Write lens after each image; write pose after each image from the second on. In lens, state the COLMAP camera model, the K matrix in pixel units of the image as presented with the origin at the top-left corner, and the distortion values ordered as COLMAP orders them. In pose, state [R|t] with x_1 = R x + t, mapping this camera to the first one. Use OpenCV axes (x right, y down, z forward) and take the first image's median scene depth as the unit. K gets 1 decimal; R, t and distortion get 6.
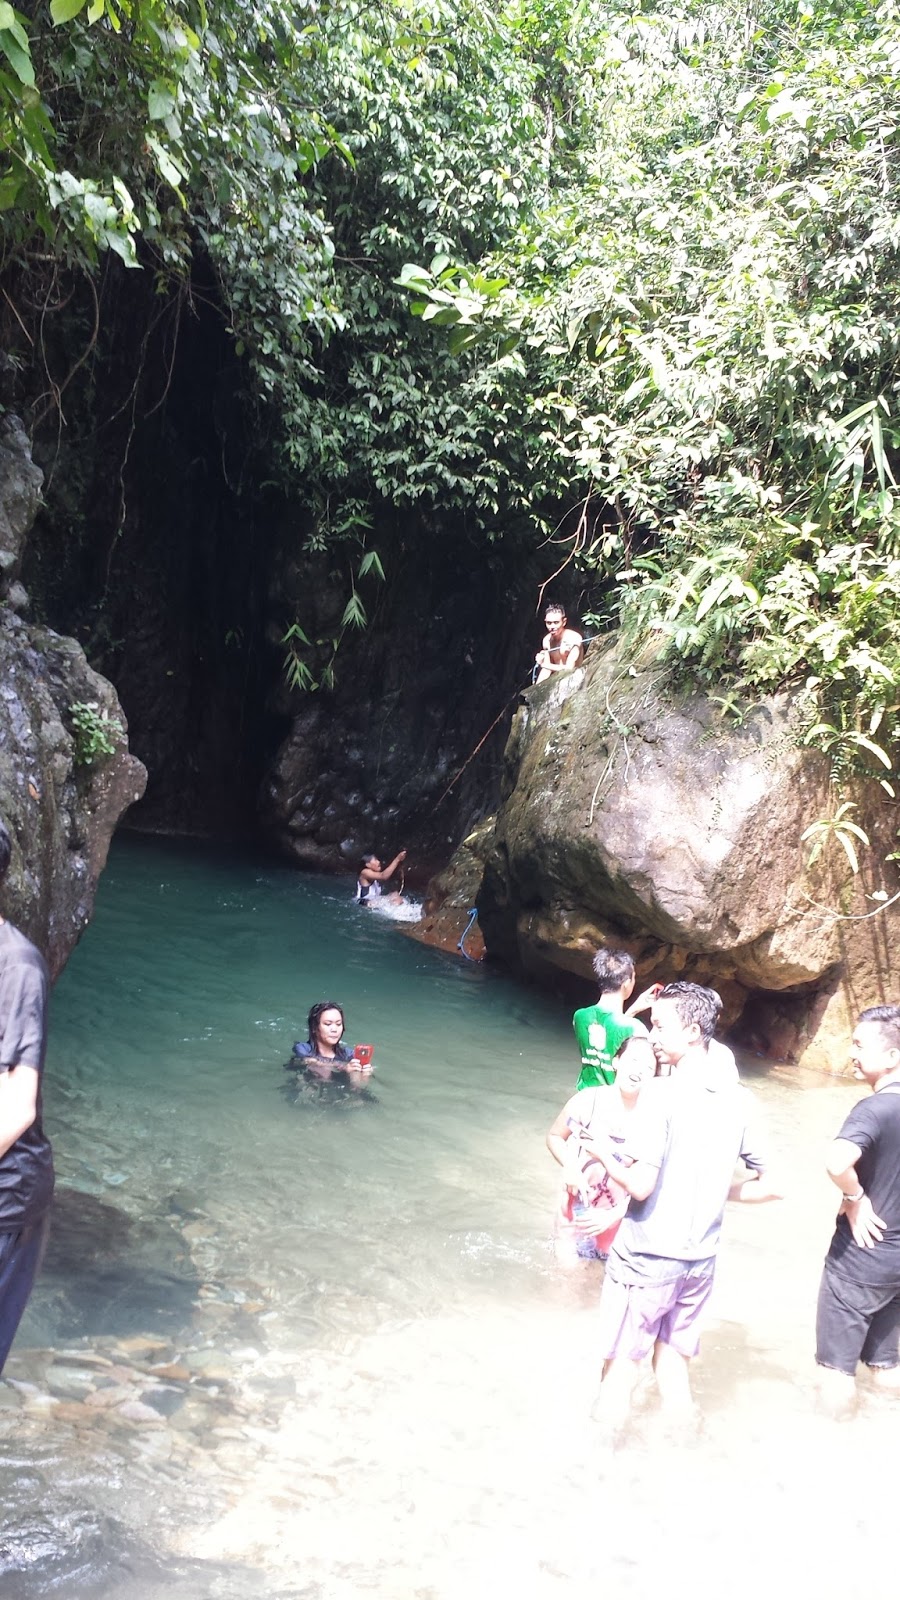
lens RADIAL K [[1384.7, 0, 442.0], [0, 1384.7, 810.1], [0, 0, 1]] dist [0.039218, -0.063420]
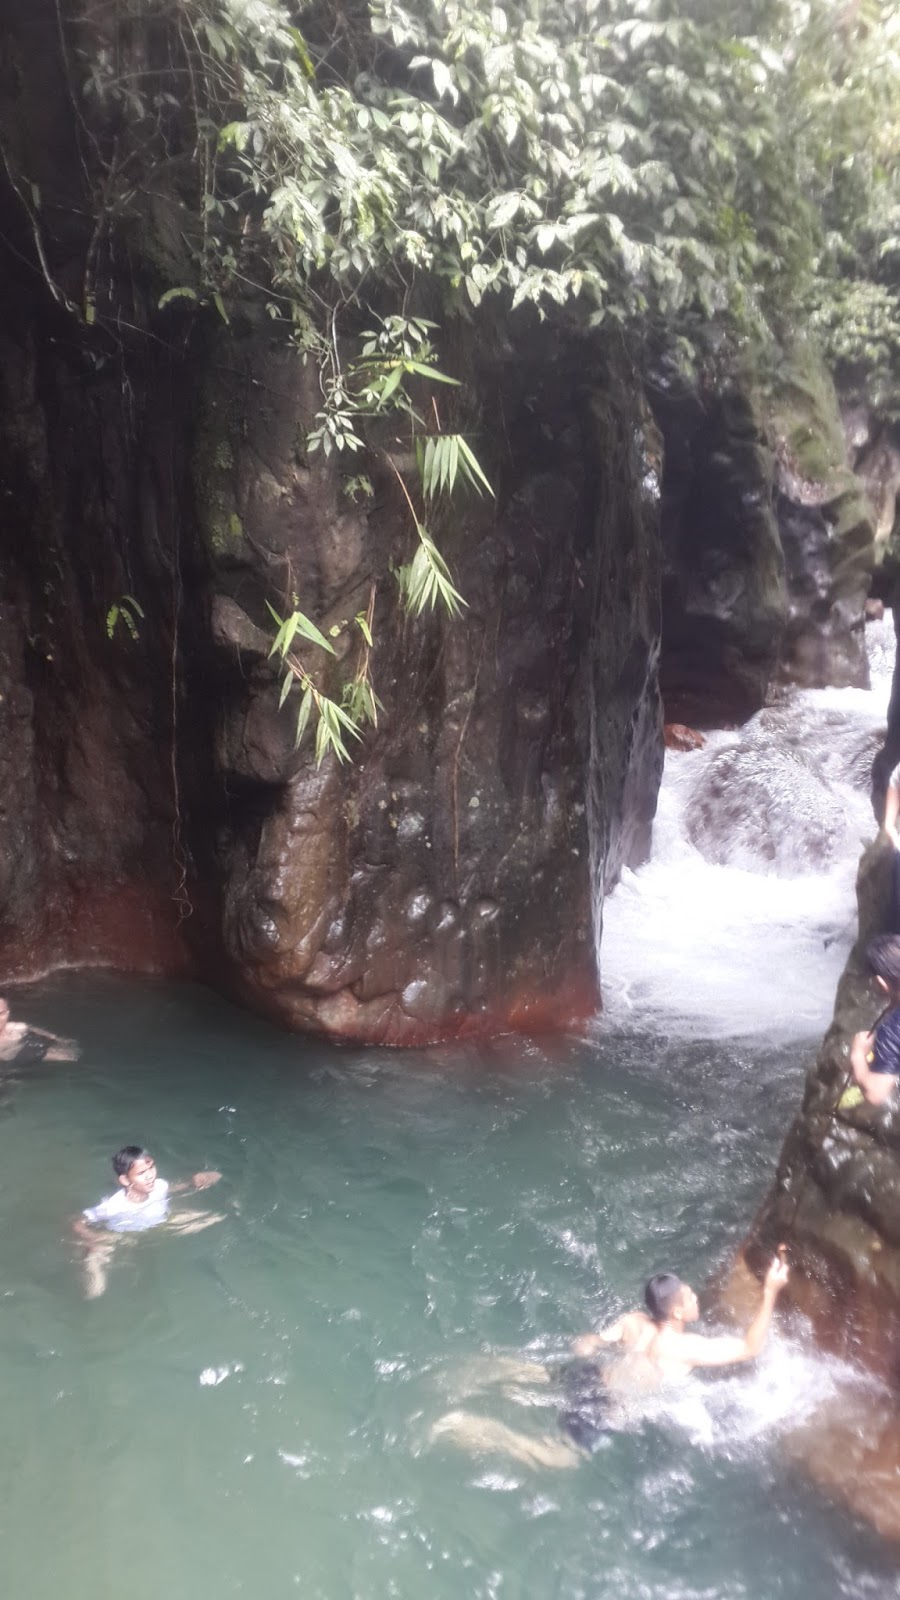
lens RADIAL K [[1384.7, 0, 452.4], [0, 1384.7, 795.8], [0, 0, 1]] dist [0.039218, -0.063420]
pose [[0.971322, -0.159655, 0.176191, -0.153036], [0.128848, 0.976230, 0.174281, -0.155039], [-0.199828, -0.146581, 0.968805, 0.561887]]
